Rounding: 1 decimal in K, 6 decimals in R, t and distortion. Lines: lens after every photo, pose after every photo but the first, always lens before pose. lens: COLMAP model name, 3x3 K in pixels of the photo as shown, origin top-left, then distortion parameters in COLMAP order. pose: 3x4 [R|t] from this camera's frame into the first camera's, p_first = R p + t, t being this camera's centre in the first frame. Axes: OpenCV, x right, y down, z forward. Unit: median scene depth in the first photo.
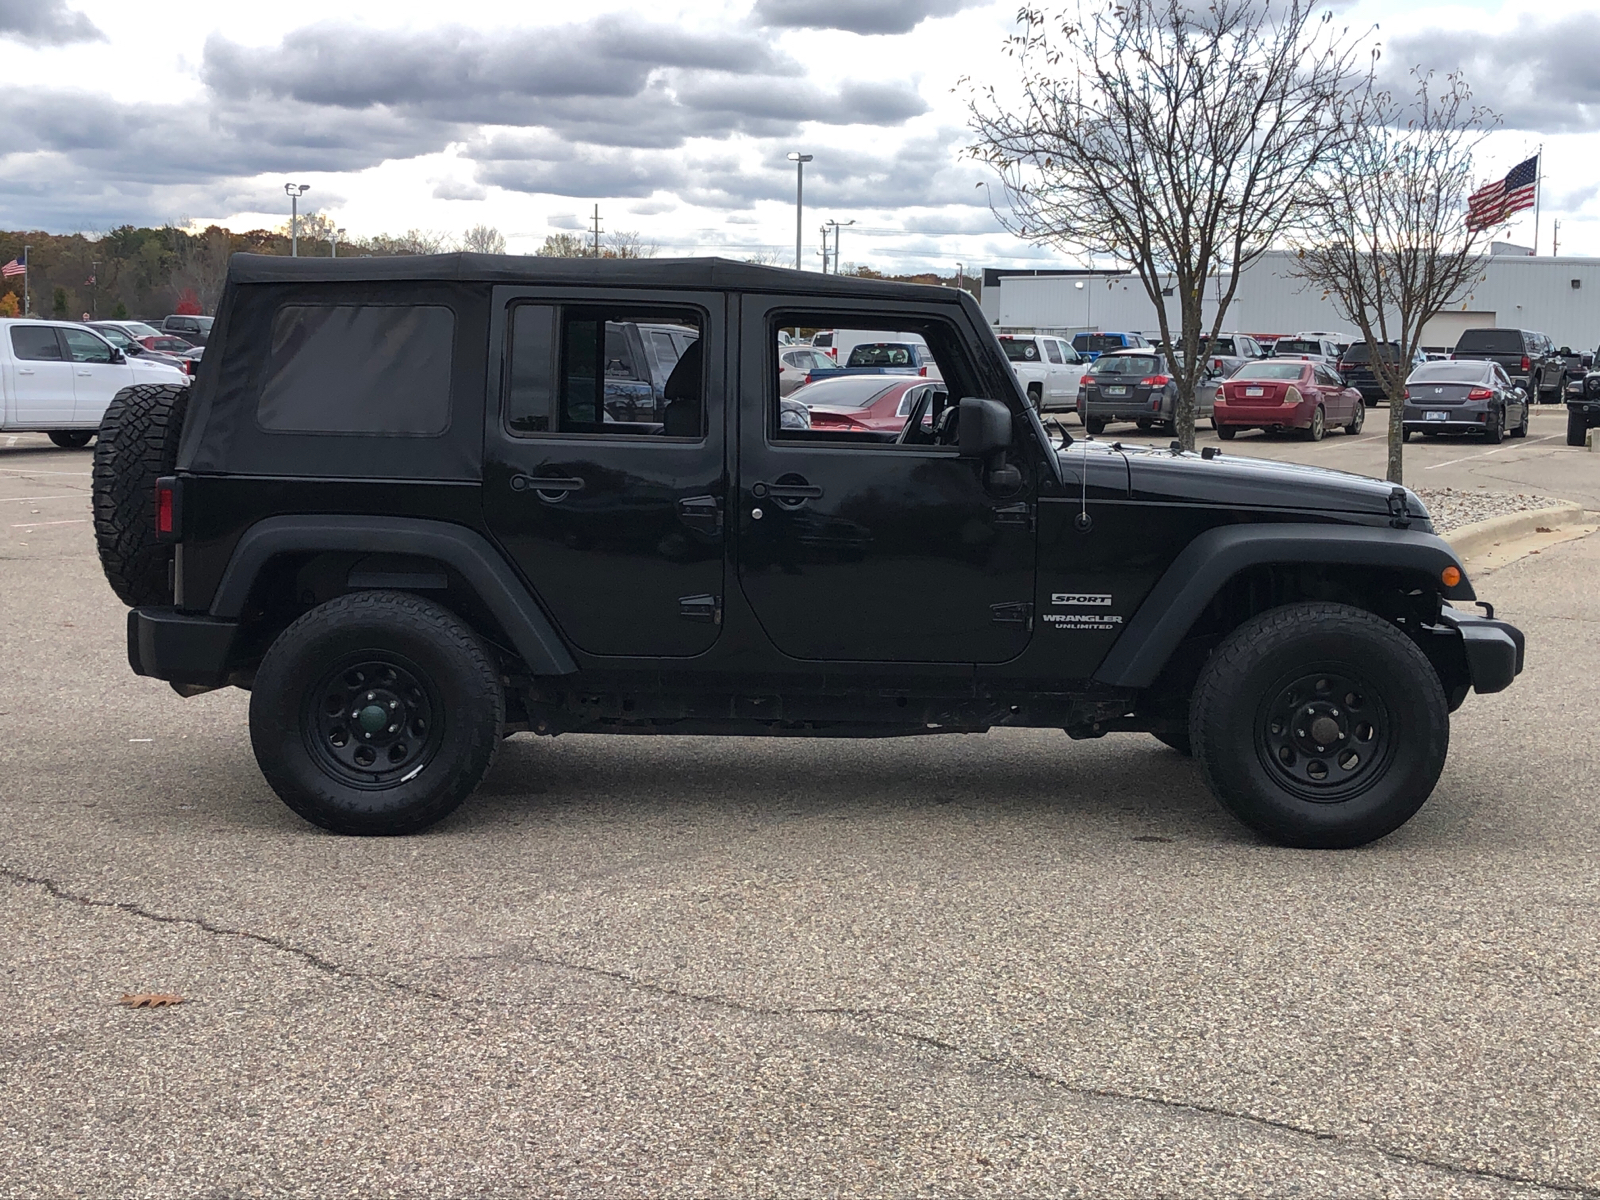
lens RADIAL K [[2223.9, 0, 796.2], [0, 2223.9, 564.1], [0, 0, 1]] dist [0.179977, -0.654448]
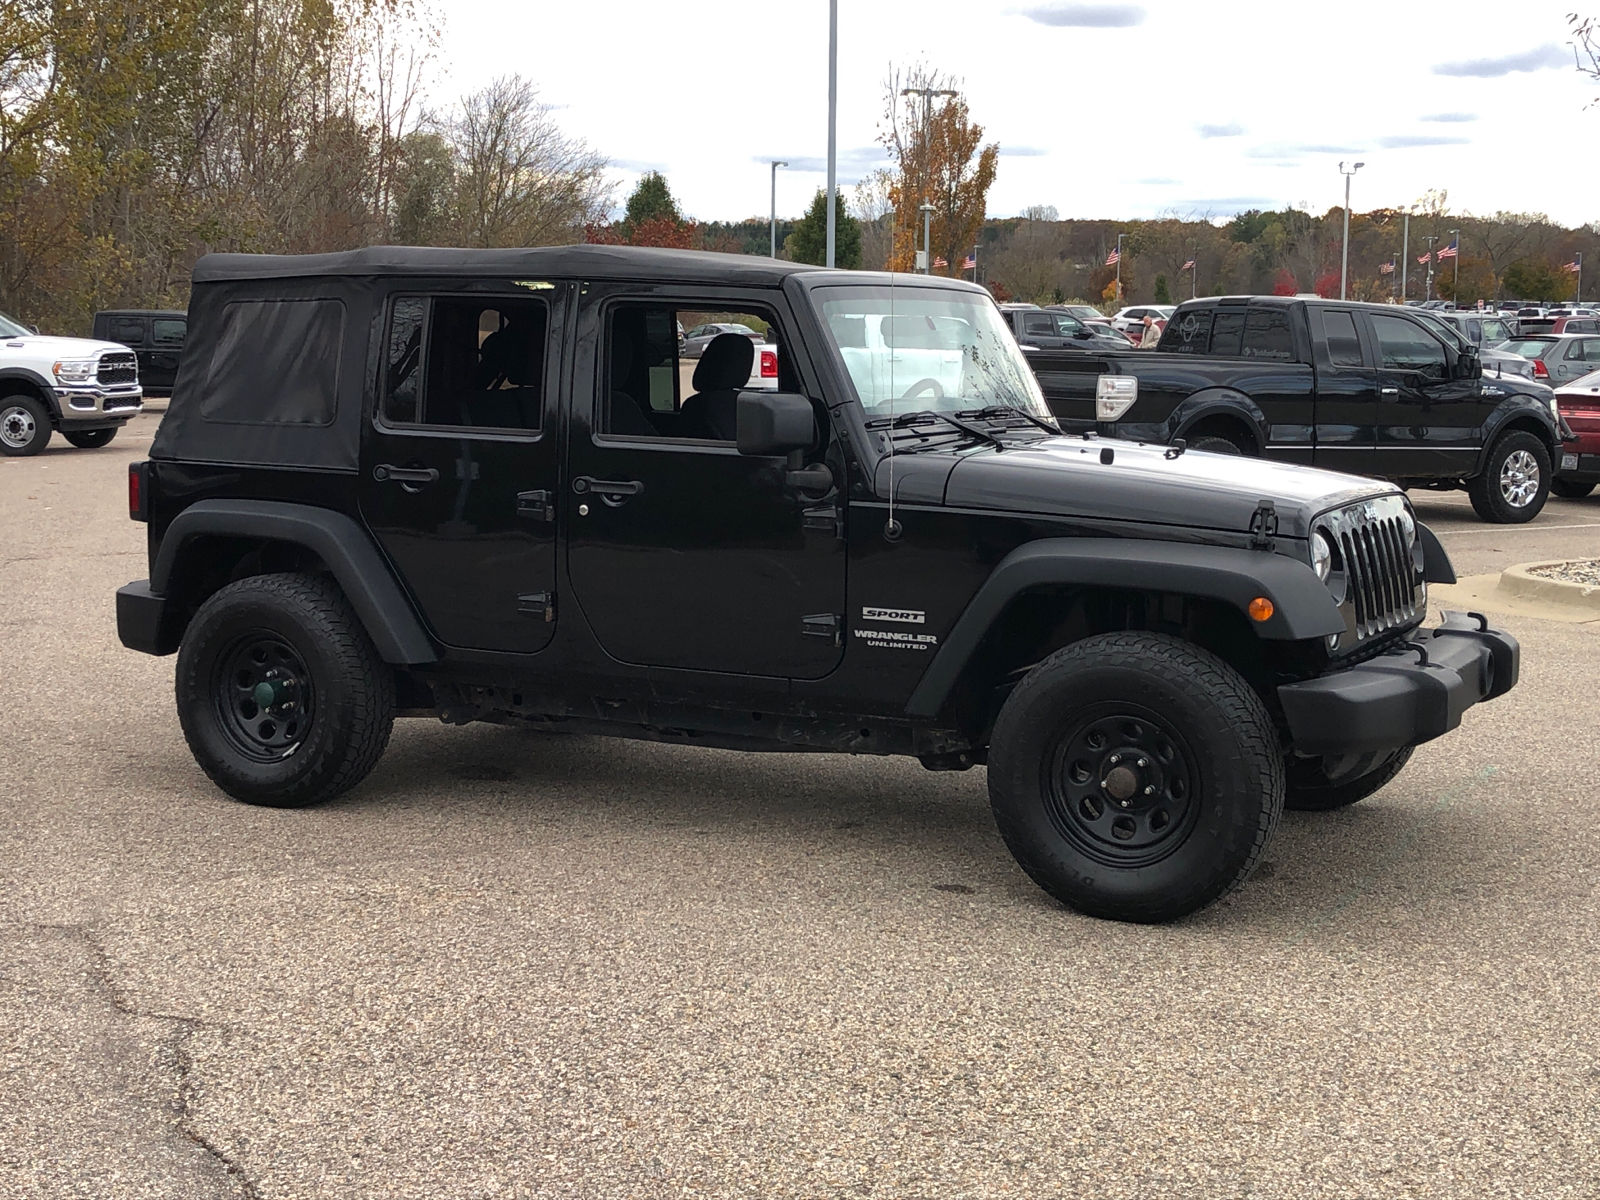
lens RADIAL K [[2223.9, 0, 796.2], [0, 2223.9, 564.1], [0, 0, 1]] dist [0.179977, -0.654448]
pose [[0.879665, 0.039457, -0.473955, 0.522938], [-0.035233, 0.999221, 0.017794, -0.019545], [0.474288, 0.001046, 0.880369, 0.190510]]
